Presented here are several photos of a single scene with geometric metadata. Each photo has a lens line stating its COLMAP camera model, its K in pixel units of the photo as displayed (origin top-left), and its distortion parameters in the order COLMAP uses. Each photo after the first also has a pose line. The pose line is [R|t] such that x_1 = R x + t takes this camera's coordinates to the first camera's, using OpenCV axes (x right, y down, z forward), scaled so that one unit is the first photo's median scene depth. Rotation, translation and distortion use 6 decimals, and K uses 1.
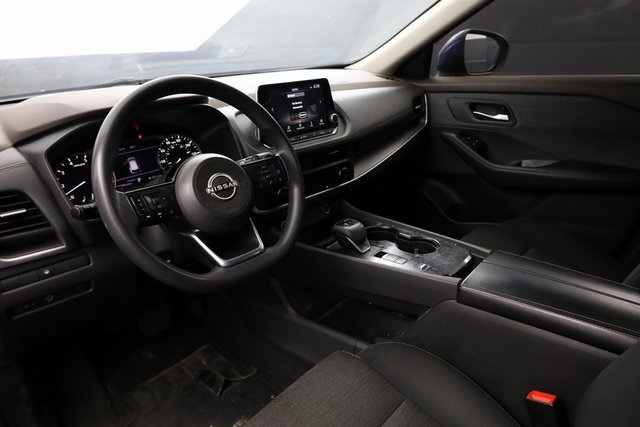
lens RADIAL K [[448.3, 0, 320.0], [0, 448.3, 213.5], [0, 0, 1]] dist [0.005429, 0.002597]
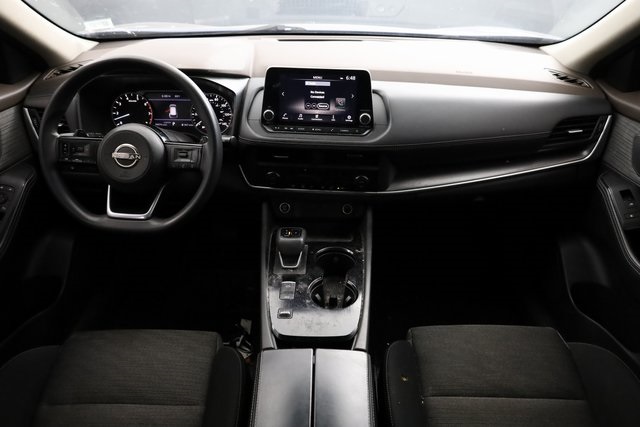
lens RADIAL K [[448.3, 0, 320.0], [0, 448.3, 213.5], [0, 0, 1]] dist [0.005429, 0.002597]
pose [[0.652847, 0.429750, -0.623783, 0.674610], [-0.308154, 0.902941, 0.299562, -0.317549], [0.691977, -0.003347, 0.721912, 0.356619]]
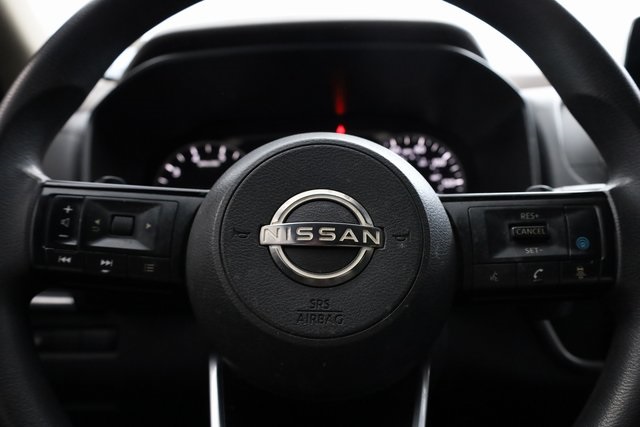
lens RADIAL K [[536.1, 0, 320.0], [0, 536.1, 213.5], [0, 0, 1]] dist [-0.006297, -0.006180]
pose [[0.685282, 0.172127, -0.707645, 0.019325], [-0.288830, 0.956221, -0.047112, -0.041036], [0.668556, 0.236674, 0.704996, 0.542529]]
